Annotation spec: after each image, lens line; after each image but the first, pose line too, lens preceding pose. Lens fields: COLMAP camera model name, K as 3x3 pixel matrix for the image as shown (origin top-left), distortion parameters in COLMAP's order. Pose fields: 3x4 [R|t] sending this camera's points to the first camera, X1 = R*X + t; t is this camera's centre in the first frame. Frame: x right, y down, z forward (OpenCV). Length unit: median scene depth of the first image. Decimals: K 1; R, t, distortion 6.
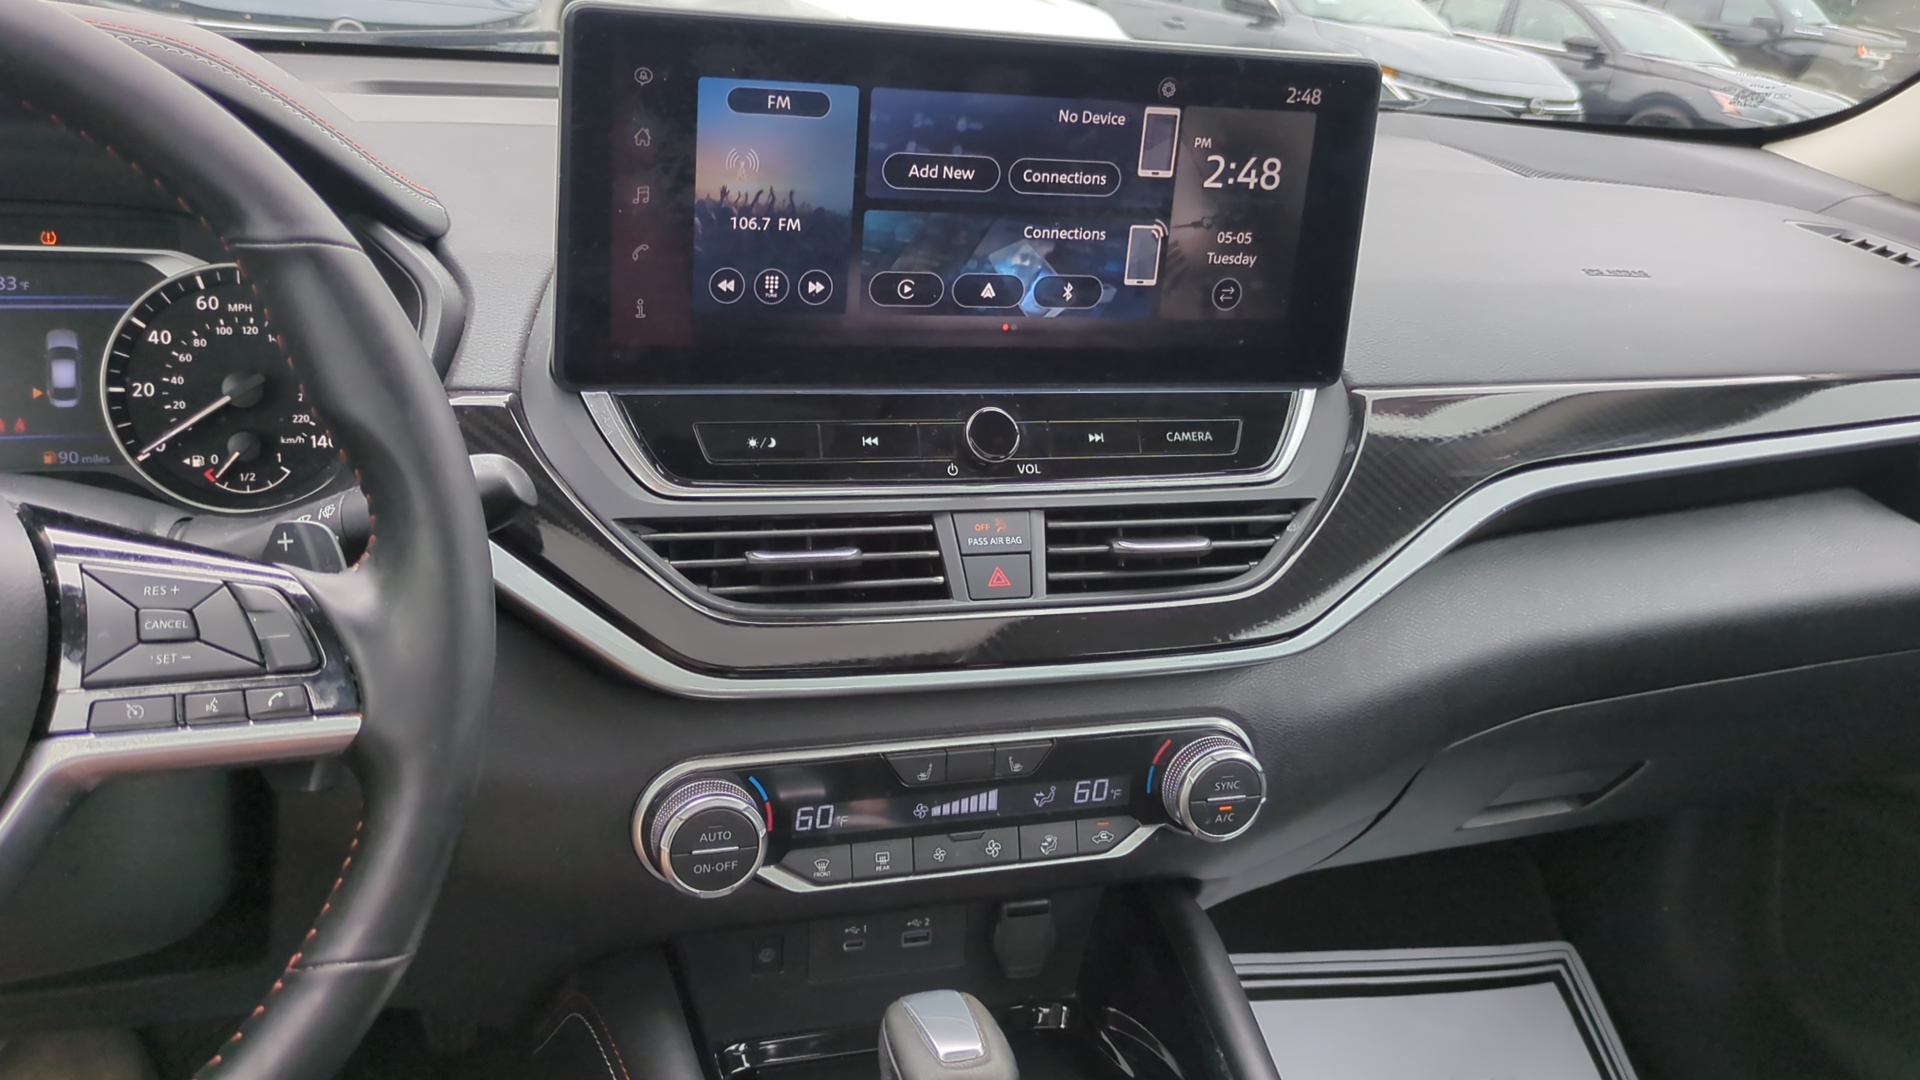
lens RADIAL K [[1649.1, 0, 962.7], [0, 1649.1, 534.0], [0, 0, 1]] dist [0.058624, -0.130518]
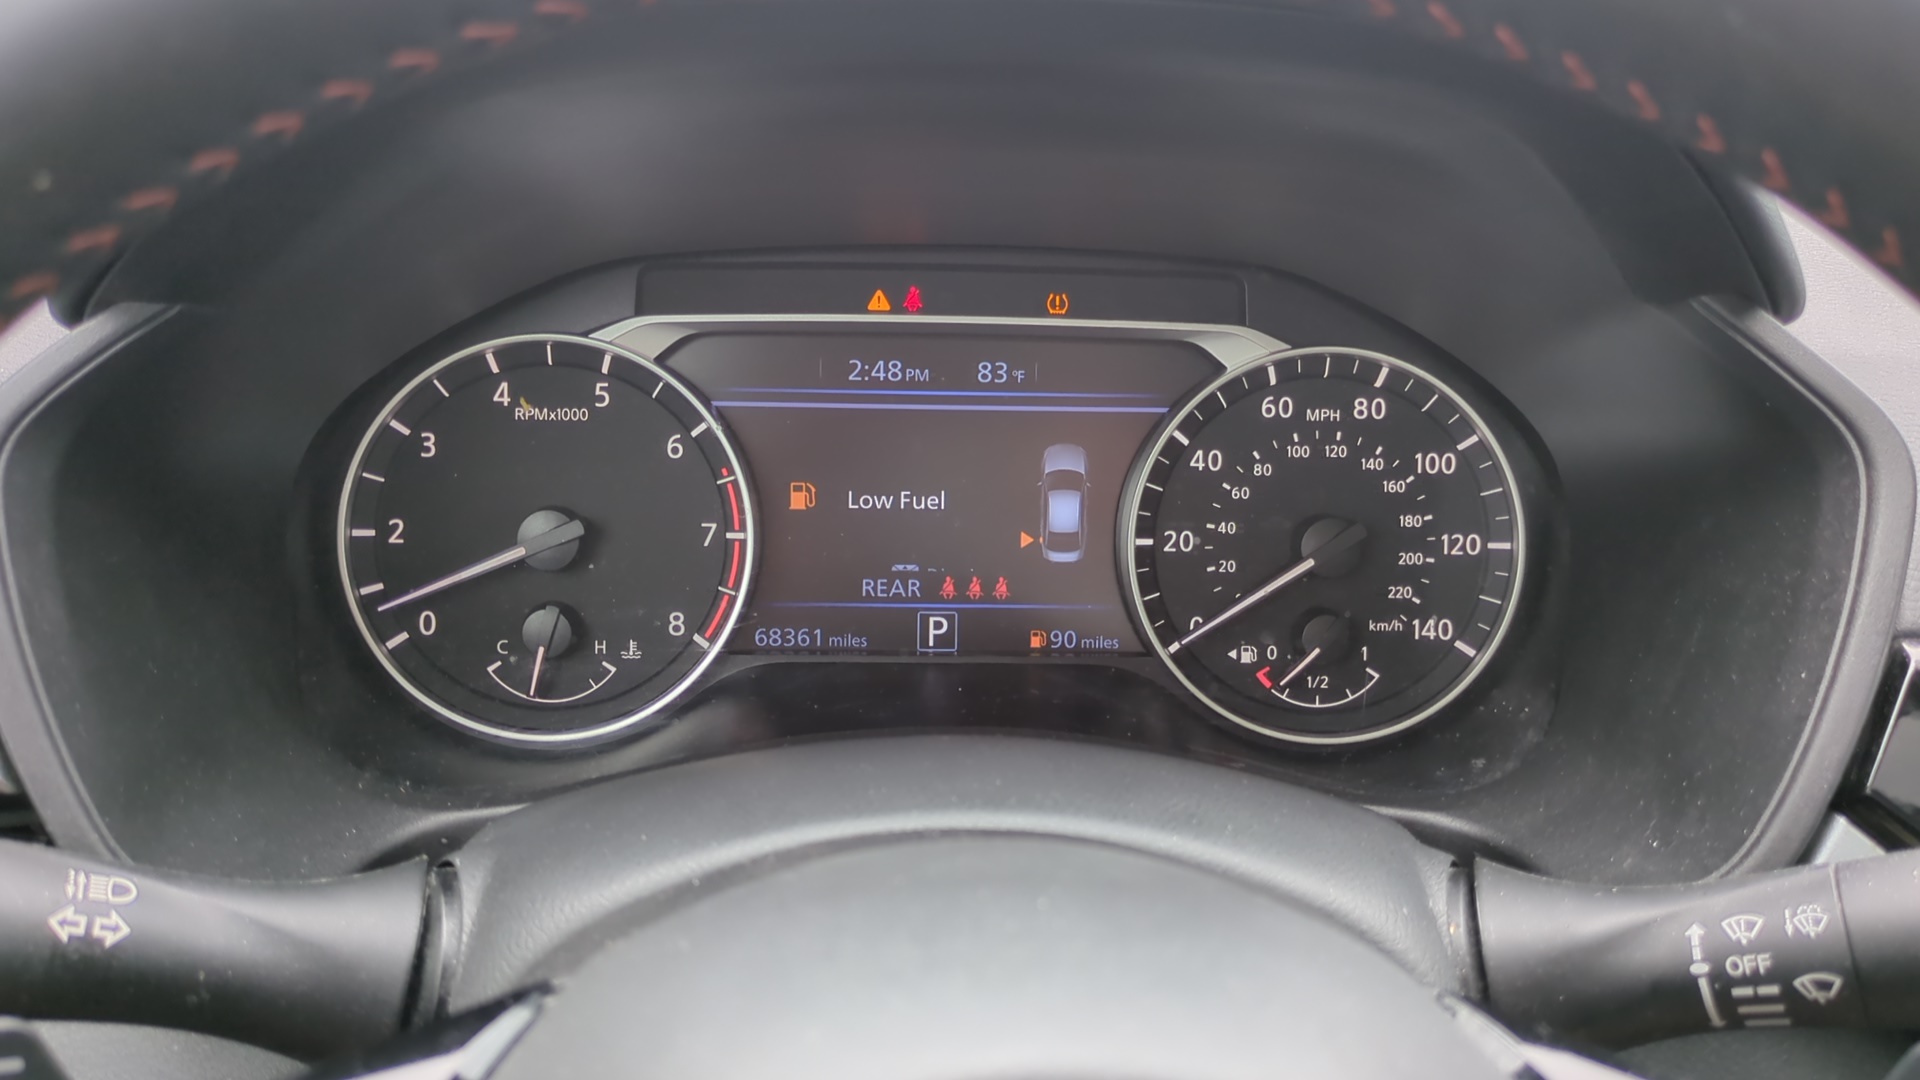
lens RADIAL K [[1649.1, 0, 962.7], [0, 1649.1, 534.0], [0, 0, 1]] dist [0.058624, -0.130518]
pose [[0.958414, 0.061177, -0.278746, -0.411130], [-0.054941, 0.998035, 0.030135, -0.108577], [0.280042, -0.013567, 0.959892, 0.375525]]
